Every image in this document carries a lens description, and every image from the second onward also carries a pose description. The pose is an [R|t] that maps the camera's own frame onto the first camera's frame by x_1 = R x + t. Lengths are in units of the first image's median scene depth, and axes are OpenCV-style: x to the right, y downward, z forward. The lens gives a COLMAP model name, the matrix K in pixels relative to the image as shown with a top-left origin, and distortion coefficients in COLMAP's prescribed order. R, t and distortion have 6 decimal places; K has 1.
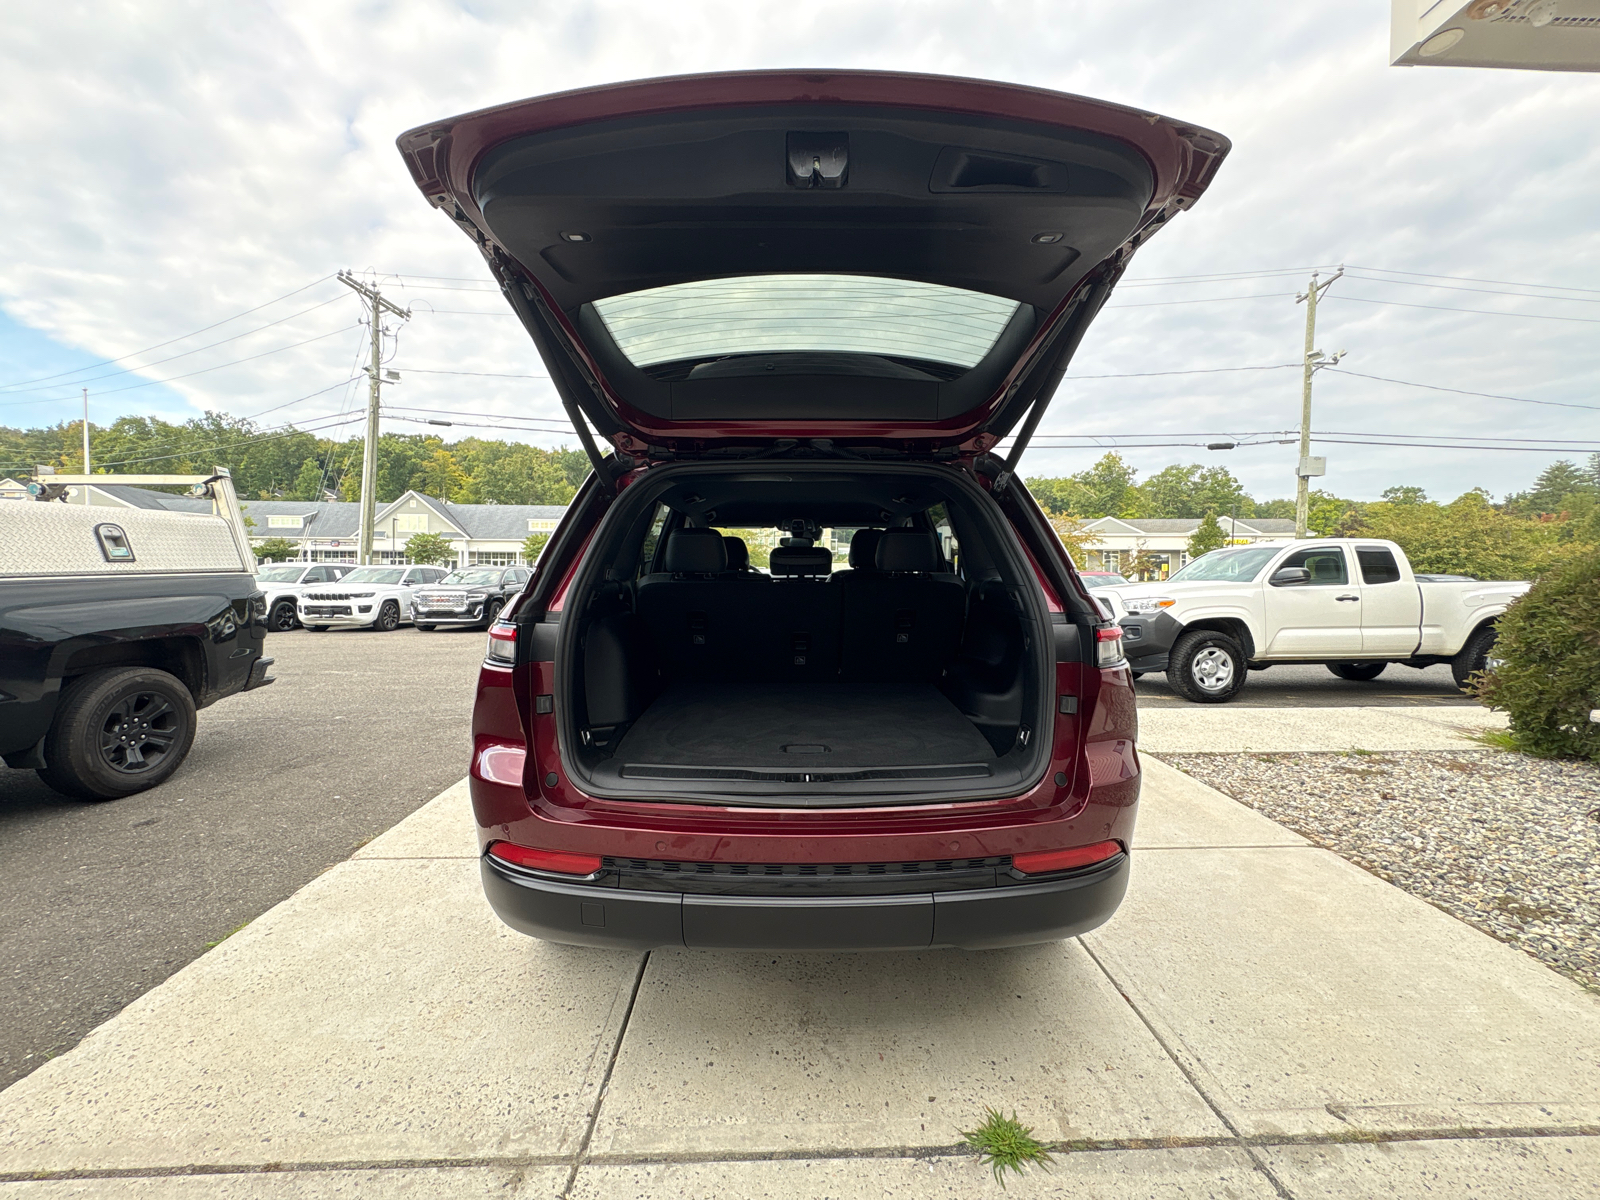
lens RADIAL K [[624.9, 0, 800.8], [0, 624.9, 608.4], [0, 0, 1]] dist [0.004263, -0.001381]
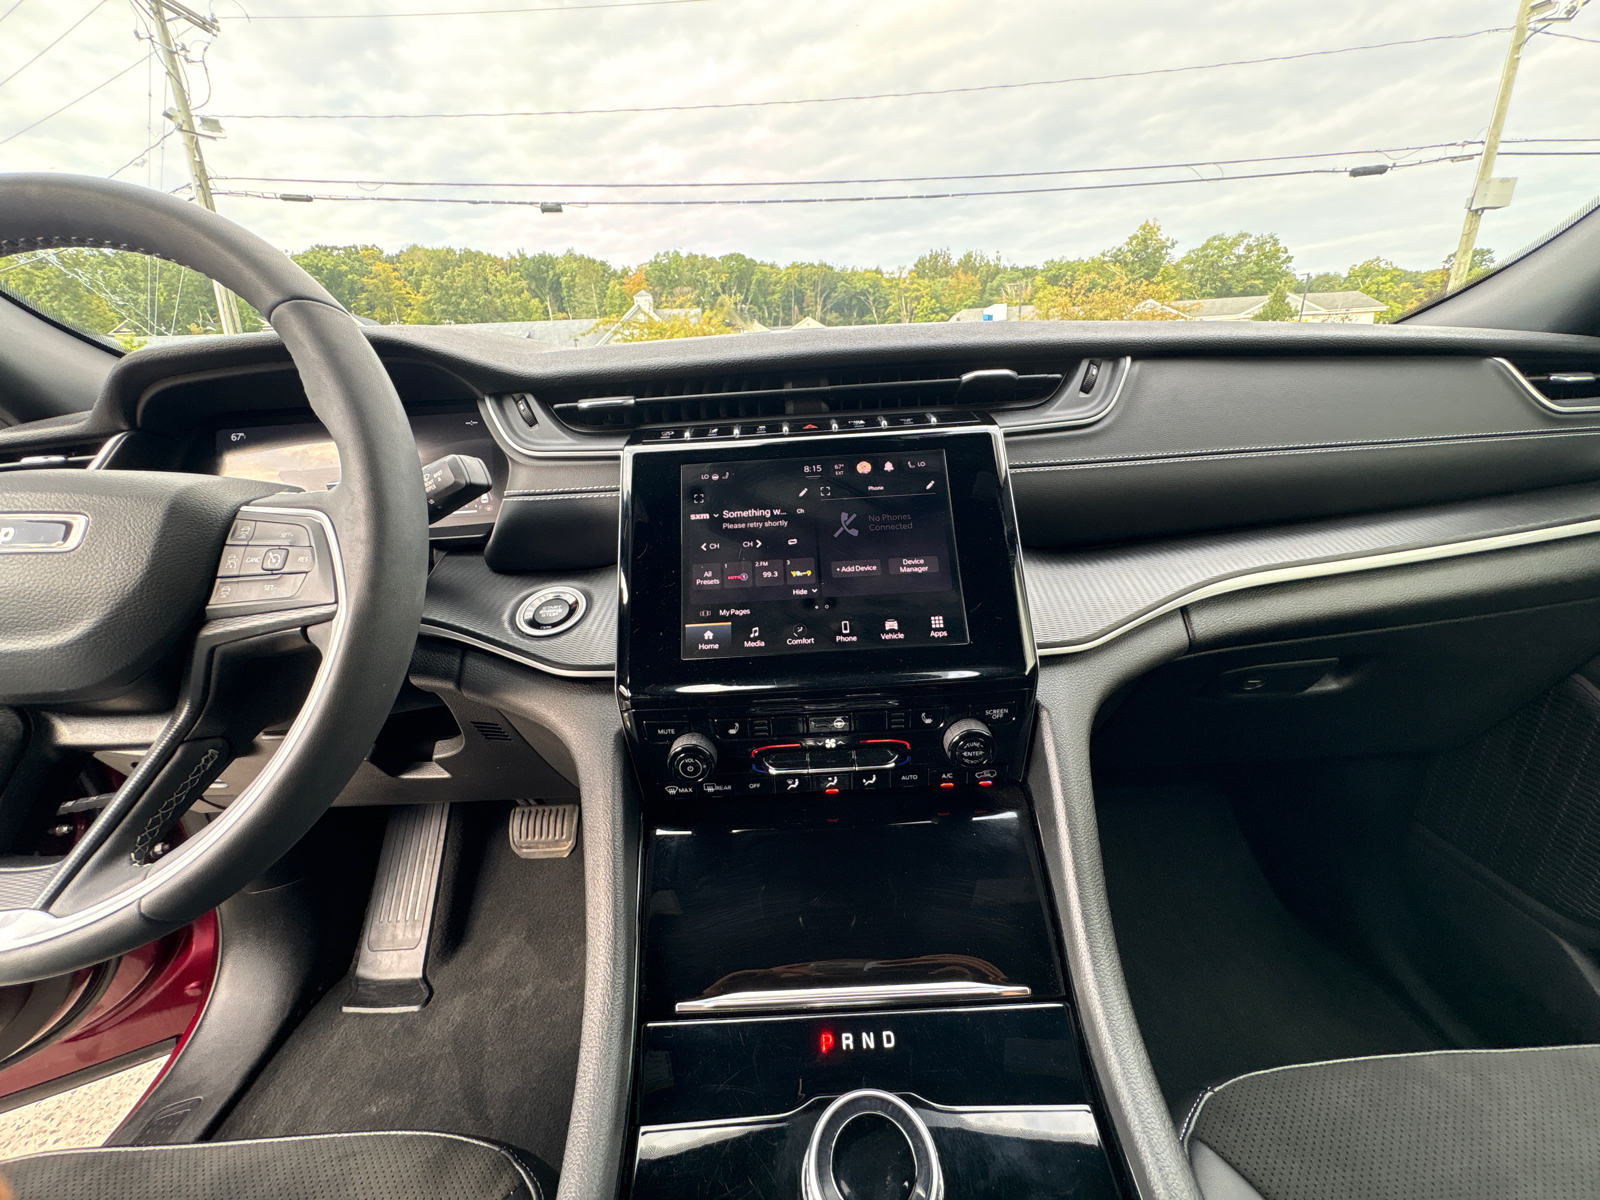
lens RADIAL K [[638.8, 0, 800.1], [0, 638.8, 597.6], [0, 0, 1]] dist [-0.000426, 0.000076]
pose [[0.998670, -0.050105, -0.012173, -0.007554], [0.051549, 0.964808, 0.257851, -0.030579], [-0.001175, -0.258136, 0.966108, 0.735507]]
